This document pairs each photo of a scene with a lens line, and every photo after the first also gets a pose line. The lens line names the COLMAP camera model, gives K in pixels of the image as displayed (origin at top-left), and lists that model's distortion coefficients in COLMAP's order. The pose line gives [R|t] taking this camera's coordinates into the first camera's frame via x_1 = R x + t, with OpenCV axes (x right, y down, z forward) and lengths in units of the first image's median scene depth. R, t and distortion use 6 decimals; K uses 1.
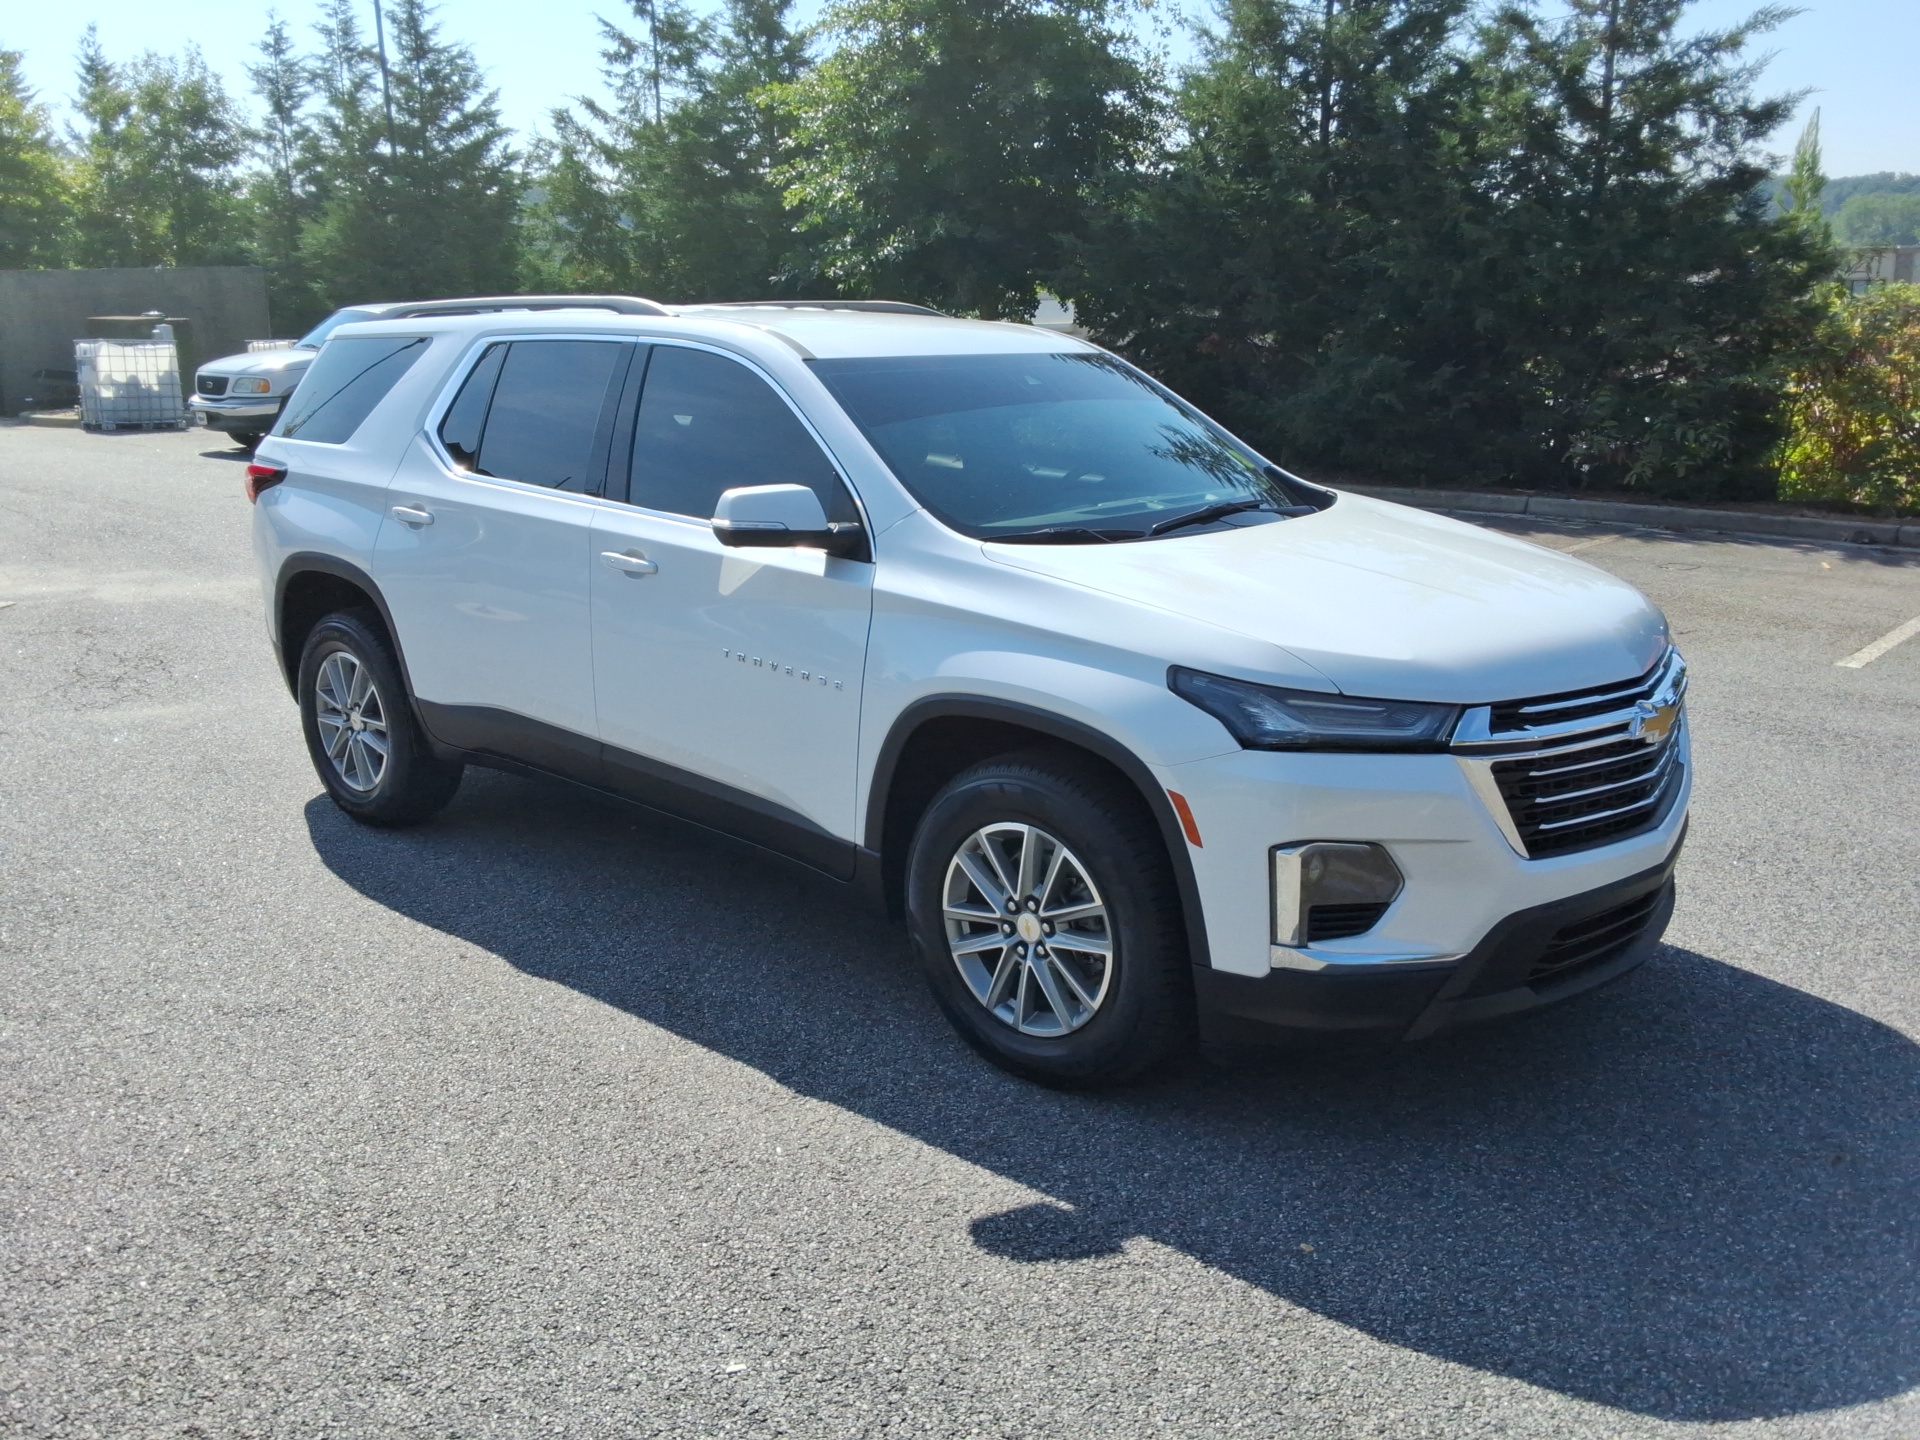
lens RADIAL K [[1536.6, 0, 973.0], [0, 1536.6, 699.9], [0, 0, 1]] dist [0.116944, -0.181372]
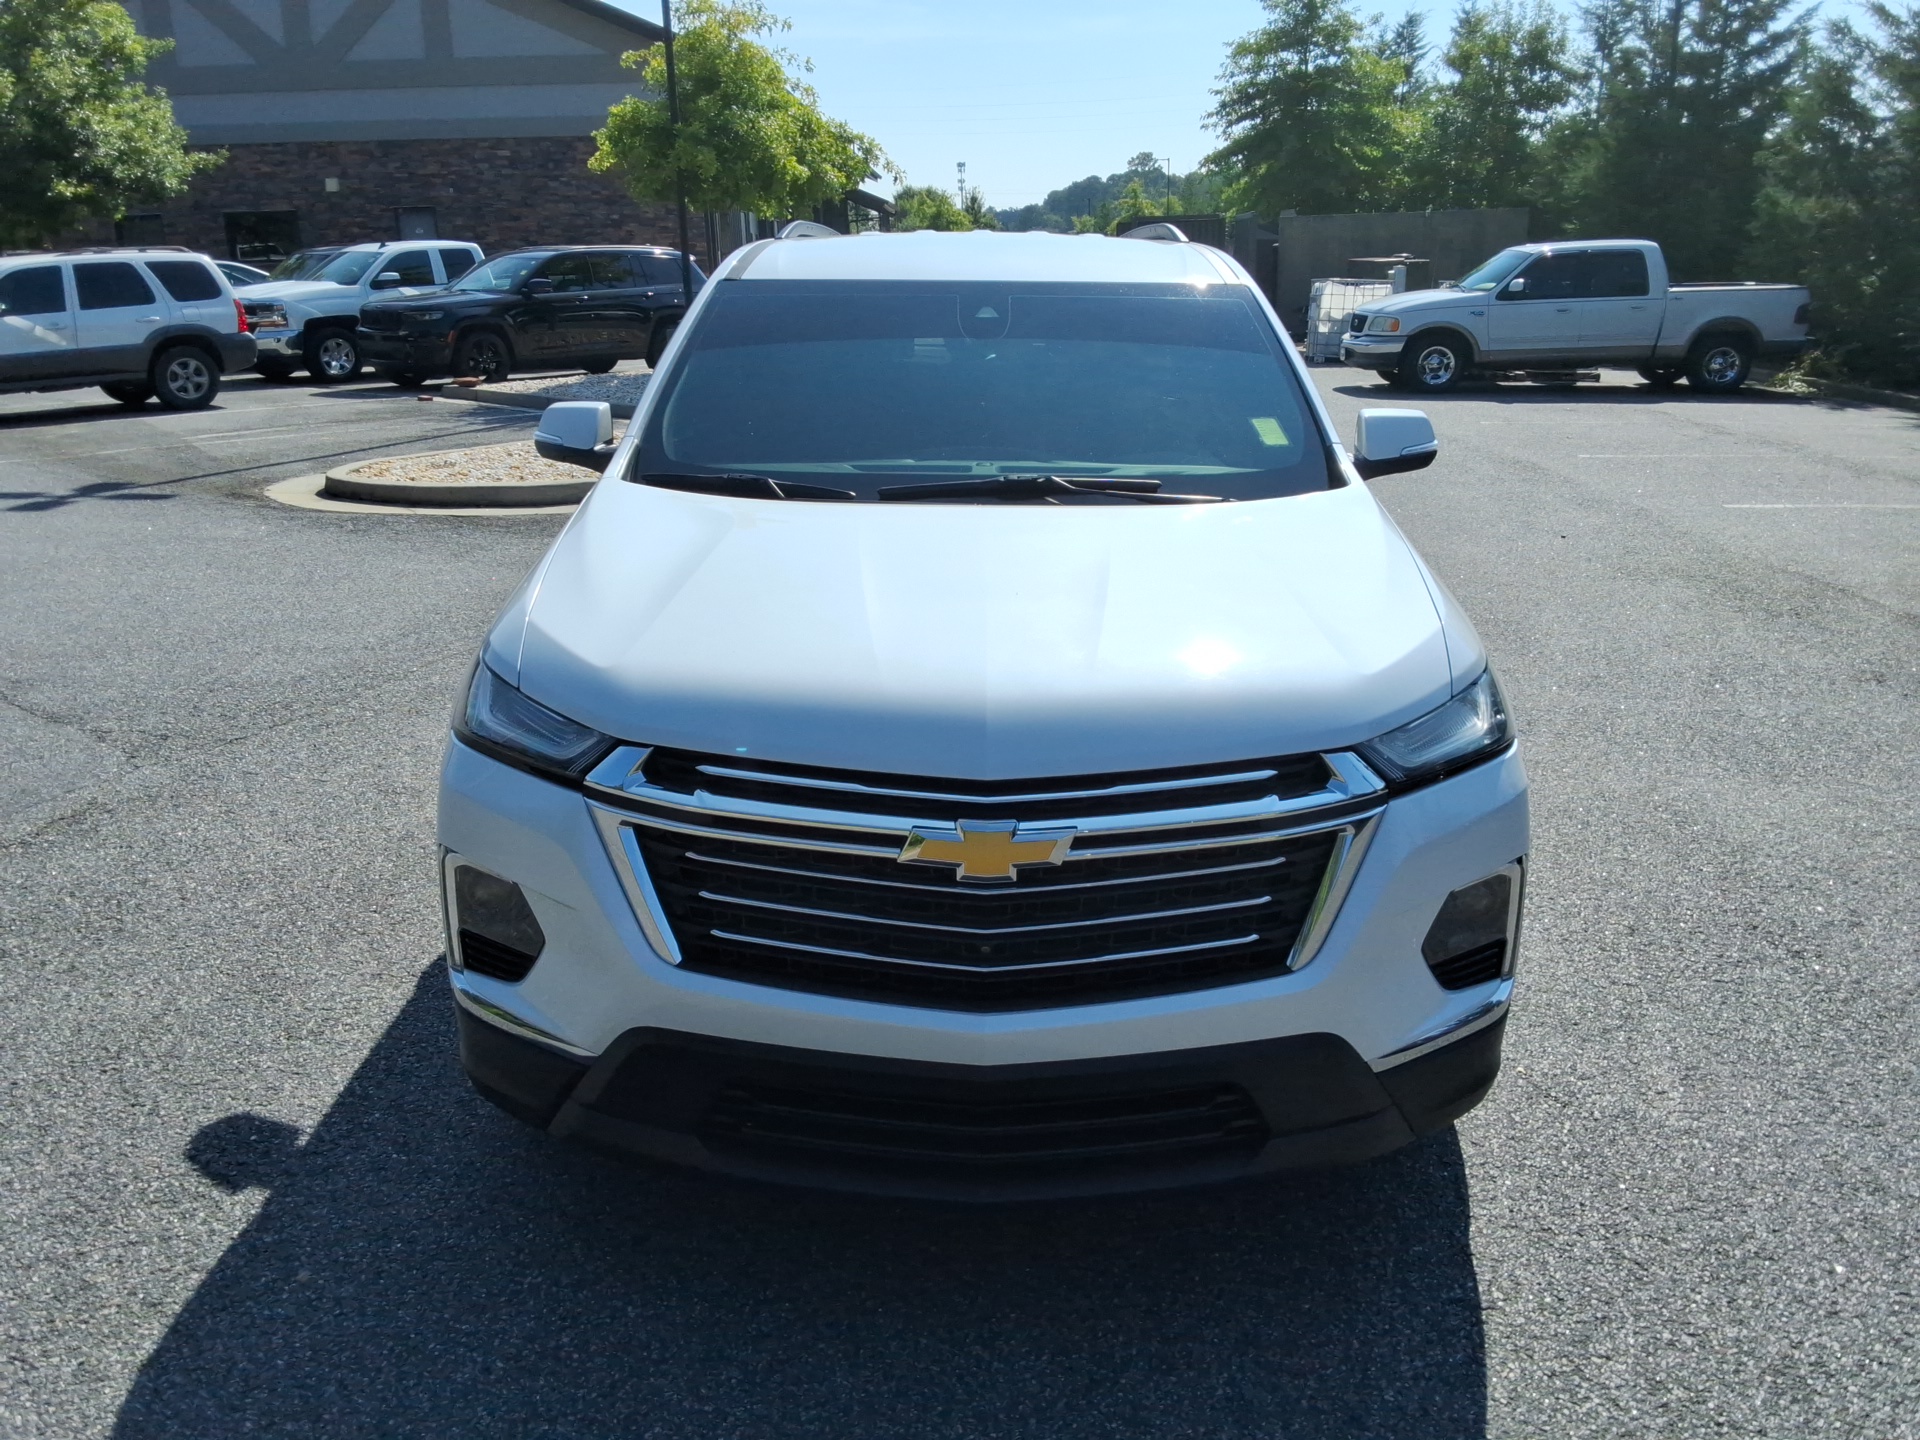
lens RADIAL K [[1536.6, 0, 973.0], [0, 1536.6, 699.9], [0, 0, 1]] dist [0.116944, -0.181372]
pose [[0.663607, 0.207616, -0.718694, 0.100666], [-0.183296, 0.976558, 0.112862, -0.013754], [0.725278, 0.056837, 0.686106, 0.062253]]
